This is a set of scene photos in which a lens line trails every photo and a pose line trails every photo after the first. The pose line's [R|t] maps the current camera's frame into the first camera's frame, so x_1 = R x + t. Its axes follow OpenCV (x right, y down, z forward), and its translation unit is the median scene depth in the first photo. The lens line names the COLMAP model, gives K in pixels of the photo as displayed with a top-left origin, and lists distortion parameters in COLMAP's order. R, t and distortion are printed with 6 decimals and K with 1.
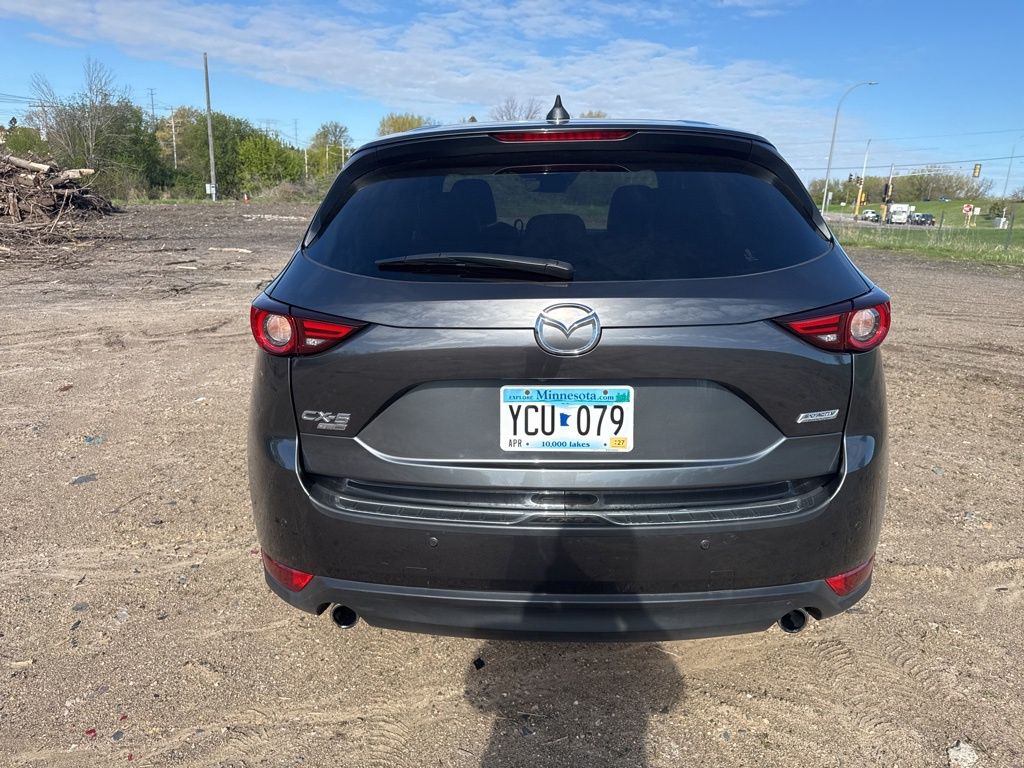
lens RADIAL K [[724.5, 0, 509.6], [0, 724.5, 371.6], [0, 0, 1]] dist [0.026060, -0.031176]
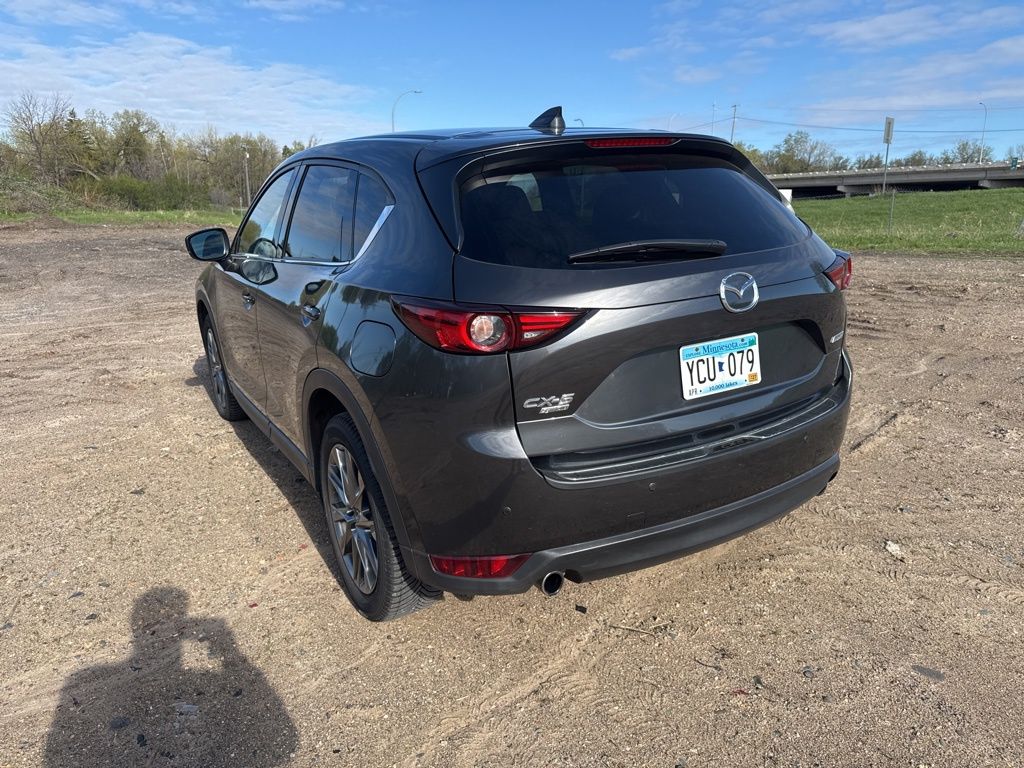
lens RADIAL K [[724.5, 0, 509.6], [0, 724.5, 371.6], [0, 0, 1]] dist [0.026060, -0.031176]
pose [[0.841320, -0.161583, 0.515821, -0.863013], [0.163333, 0.985661, 0.042361, -0.037880], [-0.515270, 0.048611, 0.855648, 0.096986]]
